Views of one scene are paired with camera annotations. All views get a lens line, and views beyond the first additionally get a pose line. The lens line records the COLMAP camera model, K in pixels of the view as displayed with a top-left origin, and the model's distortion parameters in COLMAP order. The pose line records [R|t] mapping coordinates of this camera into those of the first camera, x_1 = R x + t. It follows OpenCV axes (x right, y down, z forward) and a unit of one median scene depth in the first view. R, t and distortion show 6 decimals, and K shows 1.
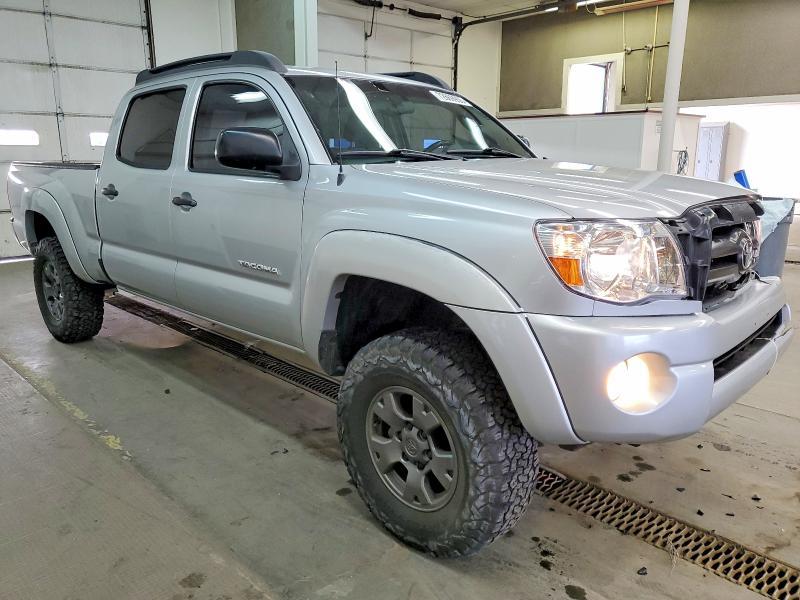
lens RADIAL K [[629.0, 0, 400.0], [0, 629.0, 300.0], [0, 0, 1]] dist [0.005142, 0.009062]
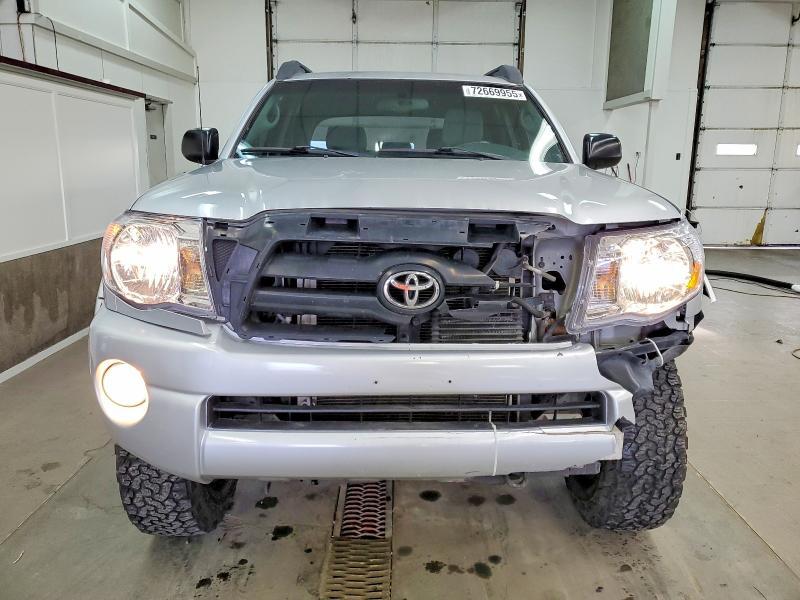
lens RADIAL K [[651.0, 0, 400.0], [0, 651.0, 300.0], [0, 0, 1]] dist [0.006640, 0.004456]
pose [[0.703646, 0.148857, -0.694784, 0.684178], [-0.177171, 0.983682, 0.031323, -0.034599], [0.688108, 0.101055, 0.718537, 0.331392]]
